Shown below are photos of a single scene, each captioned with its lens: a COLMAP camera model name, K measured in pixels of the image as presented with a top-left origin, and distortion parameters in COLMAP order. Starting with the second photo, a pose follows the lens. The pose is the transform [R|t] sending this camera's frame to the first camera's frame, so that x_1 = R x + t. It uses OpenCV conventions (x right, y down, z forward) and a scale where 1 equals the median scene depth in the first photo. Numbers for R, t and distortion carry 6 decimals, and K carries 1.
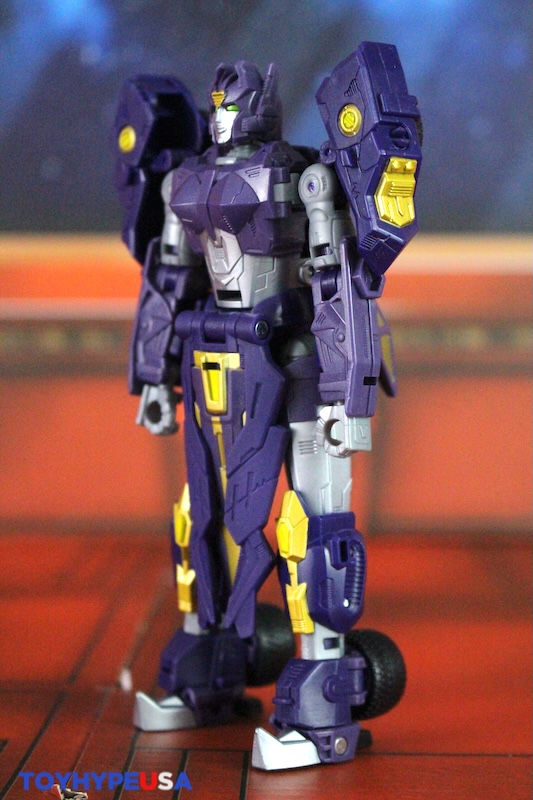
lens RADIAL K [[1725.0, 0, 266.2], [0, 1725.0, 402.6], [0, 0, 1]] dist [0.047199, 0.000000]
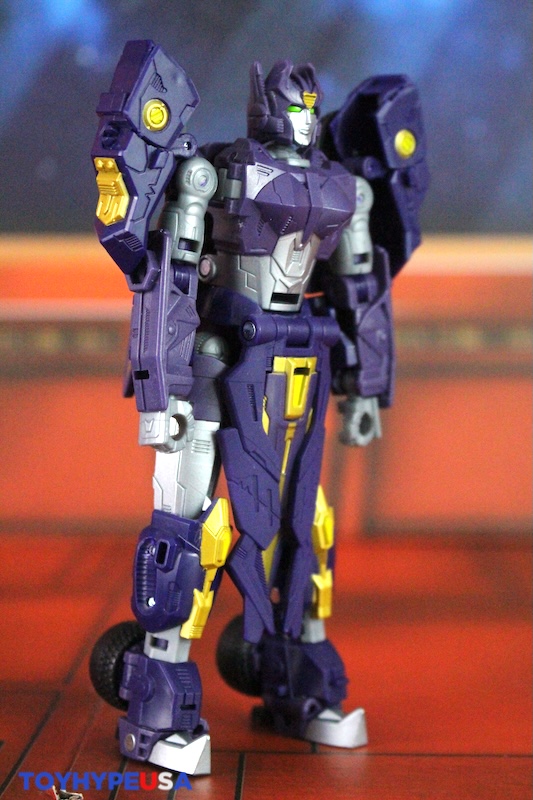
lens RADIAL K [[1725.0, 0, 267.3], [0, 1725.0, 401.9], [0, 0, 1]] dist [0.047199, 0.000000]
pose [[0.048512, -0.081743, 0.995472, -1.022795], [0.023499, 0.996463, 0.080679, -0.084238], [-0.998546, 0.019479, 0.050261, 0.976844]]
